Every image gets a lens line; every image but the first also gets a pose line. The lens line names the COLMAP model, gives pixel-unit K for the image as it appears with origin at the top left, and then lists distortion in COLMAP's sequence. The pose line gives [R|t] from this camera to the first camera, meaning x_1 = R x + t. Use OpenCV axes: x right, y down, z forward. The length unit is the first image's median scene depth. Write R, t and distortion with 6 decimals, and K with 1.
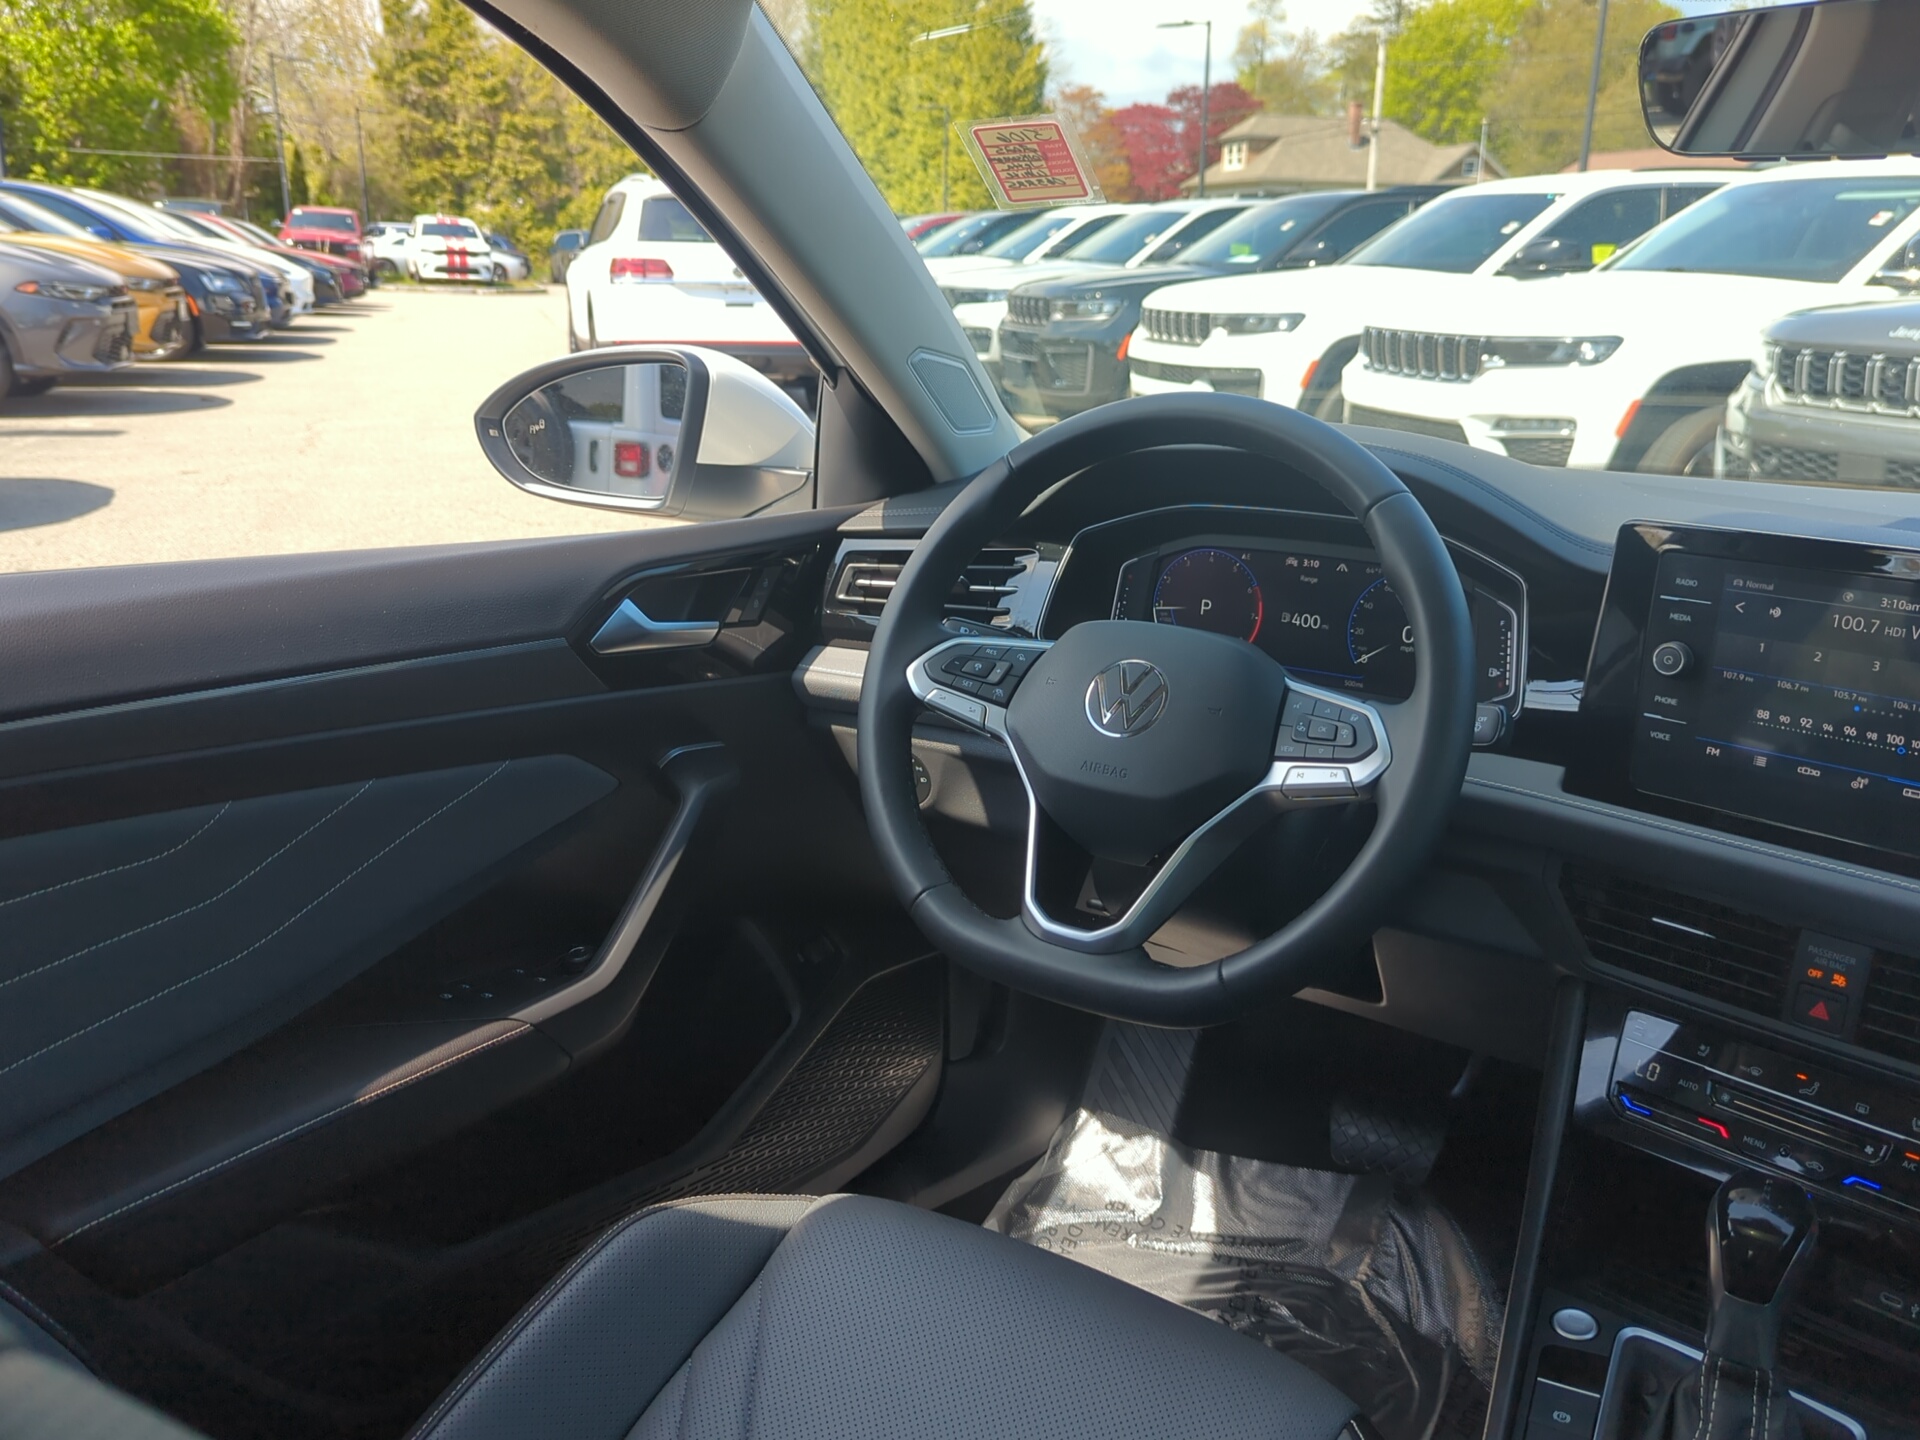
lens RADIAL K [[1558.6, 0, 983.0], [0, 1558.6, 693.8], [0, 0, 1]] dist [0.061181, -0.062172]
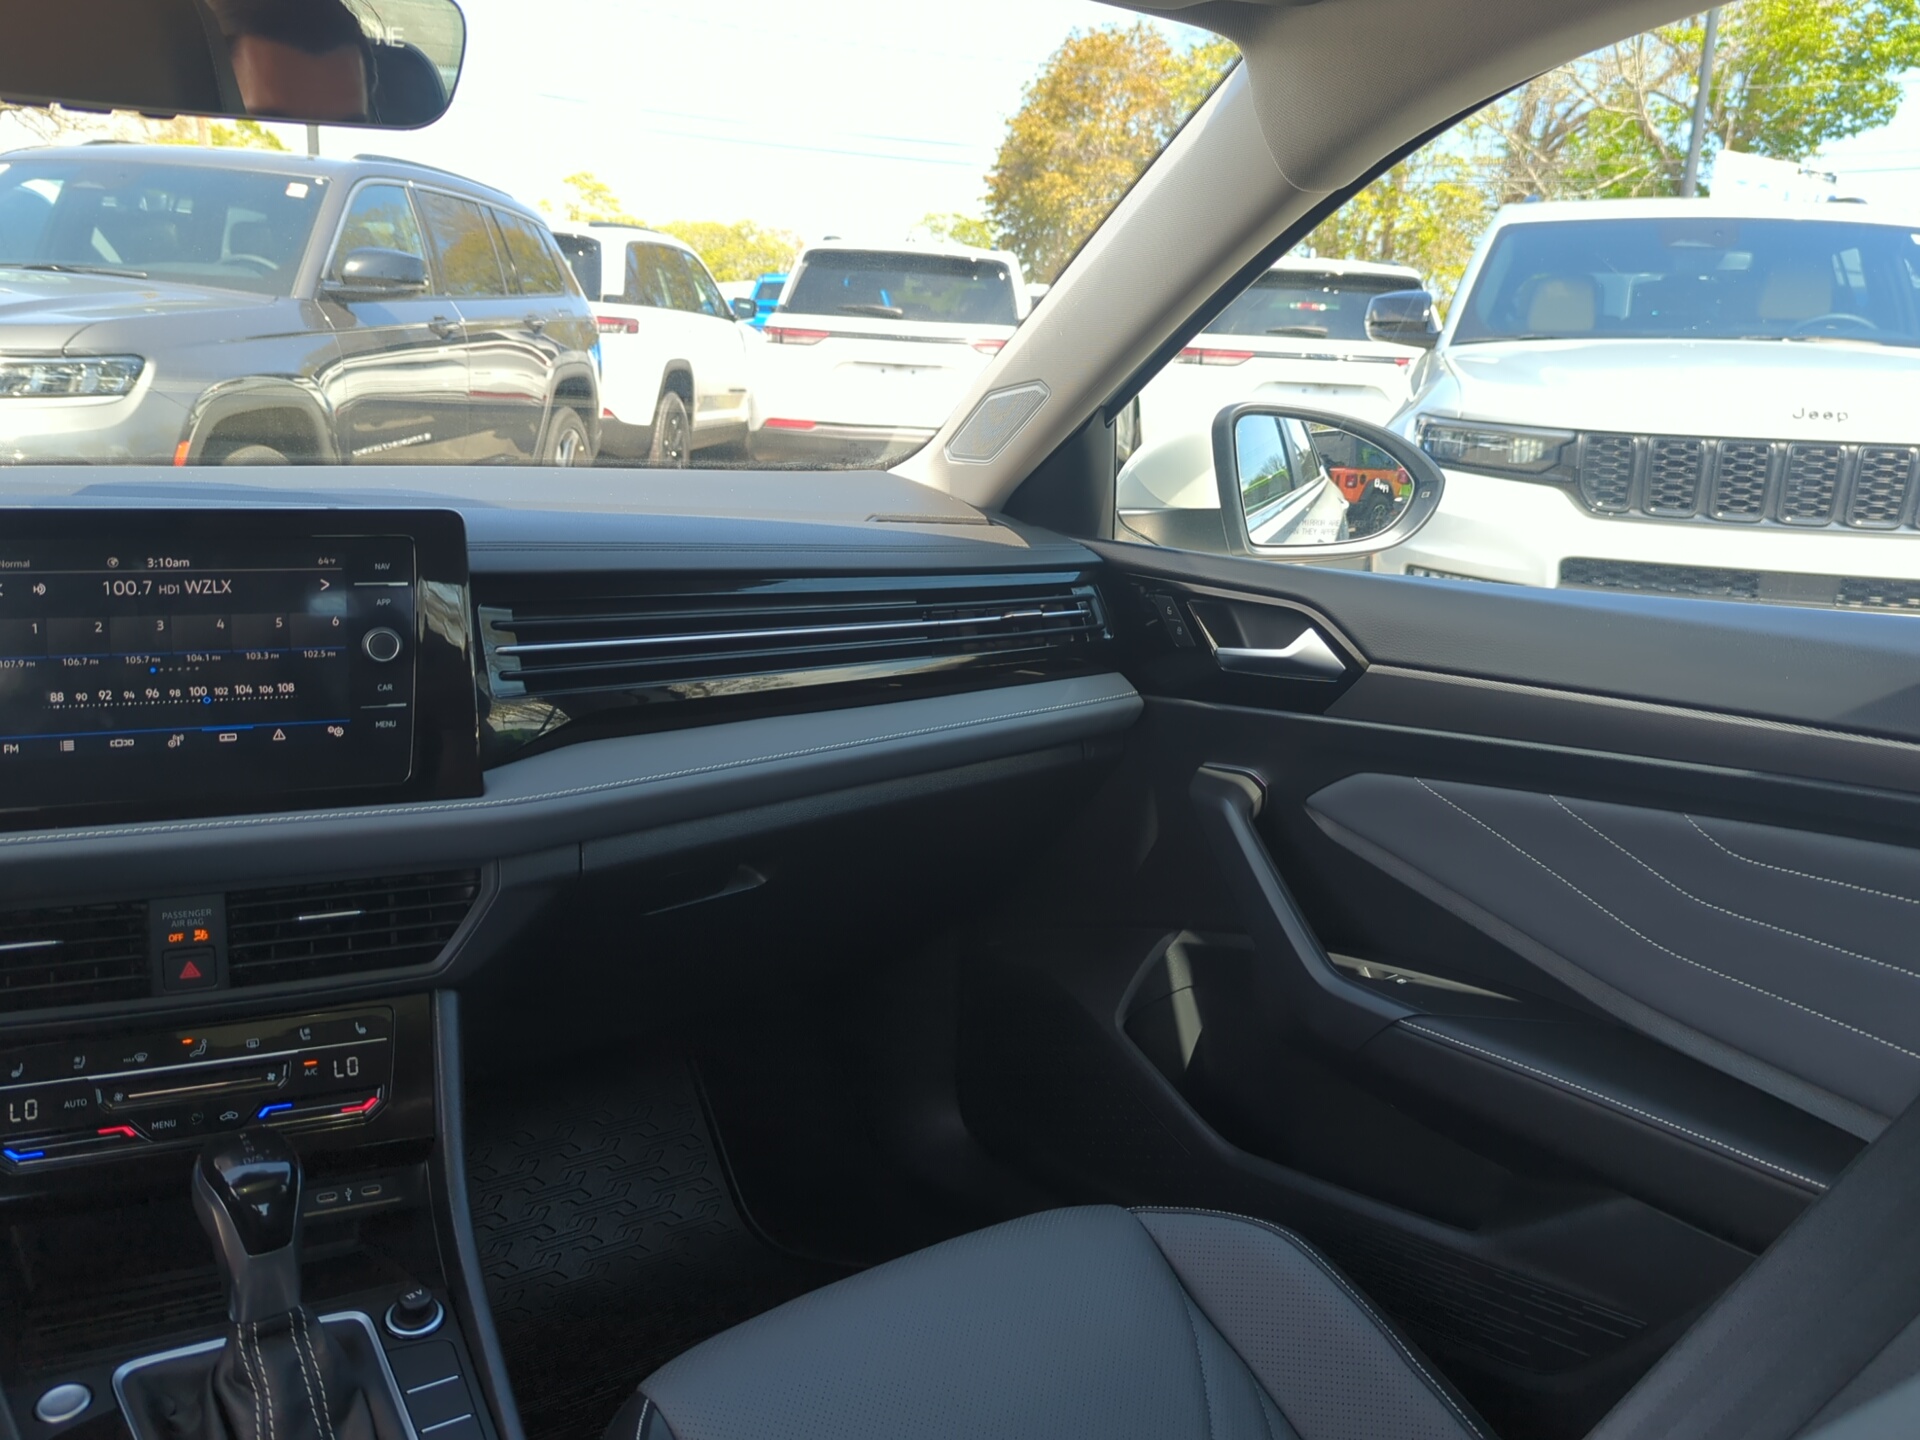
lens RADIAL K [[1558.6, 0, 983.0], [0, 1558.6, 693.2], [0, 0, 1]] dist [0.061181, -0.062172]
pose [[0.347771, -0.199367, 0.916138, -0.129949], [0.198799, 0.970593, 0.135753, -0.005375], [-0.916261, 0.134916, 0.377178, 0.095187]]
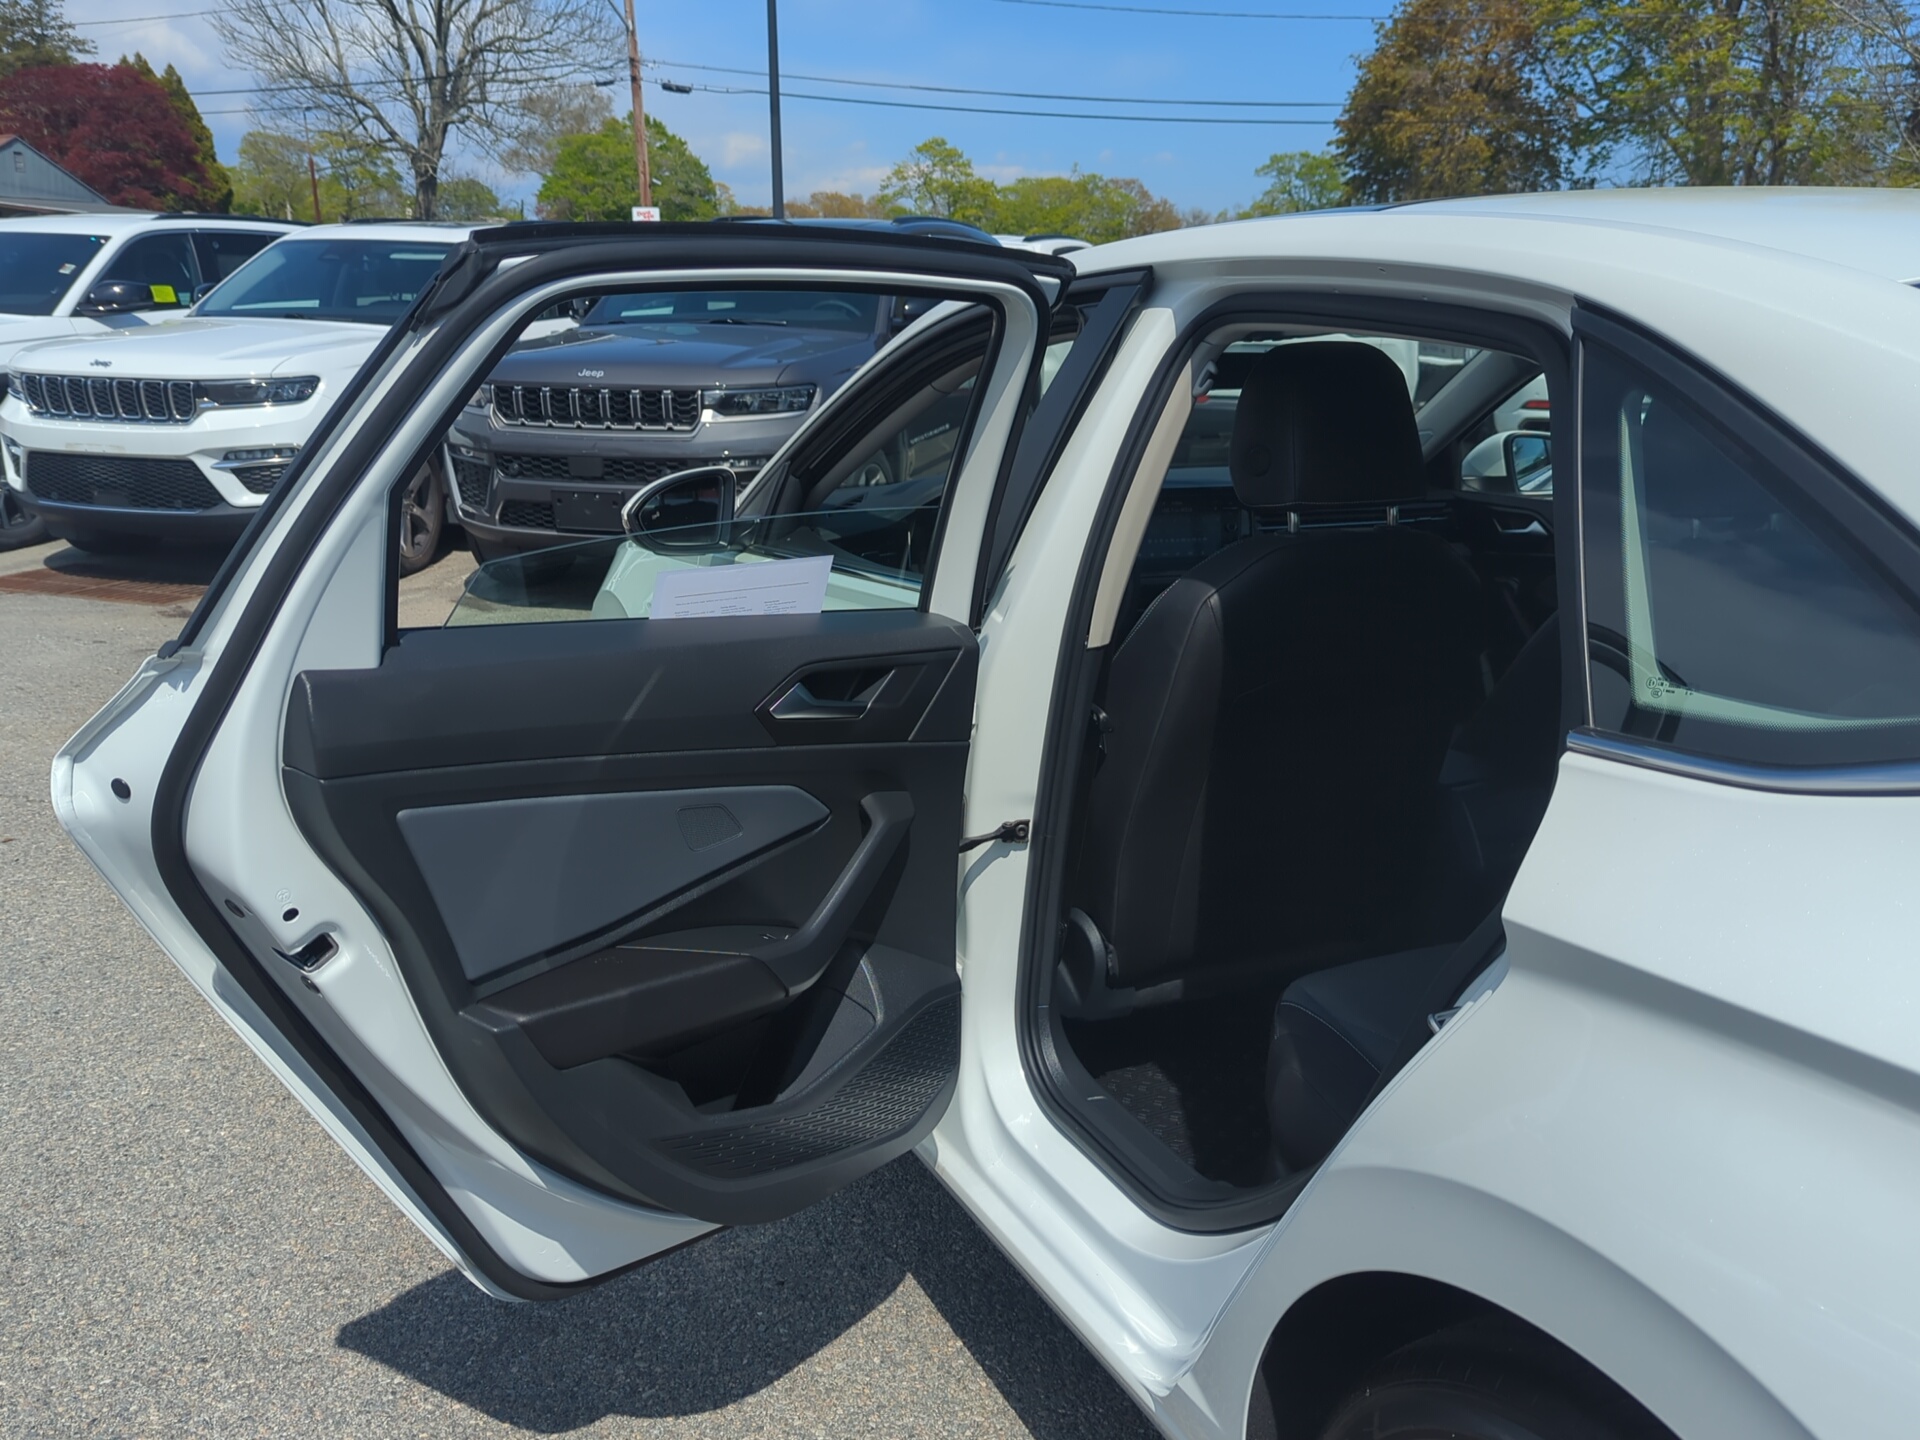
lens RADIAL K [[1558.6, 0, 975.9], [0, 1558.6, 714.3], [0, 0, 1]] dist [0.061181, -0.062172]
pose [[0.537151, -0.232660, 0.810764, -1.839496], [0.219587, 0.966634, 0.131908, -0.112086], [-0.814402, 0.107179, 0.570318, -0.421019]]
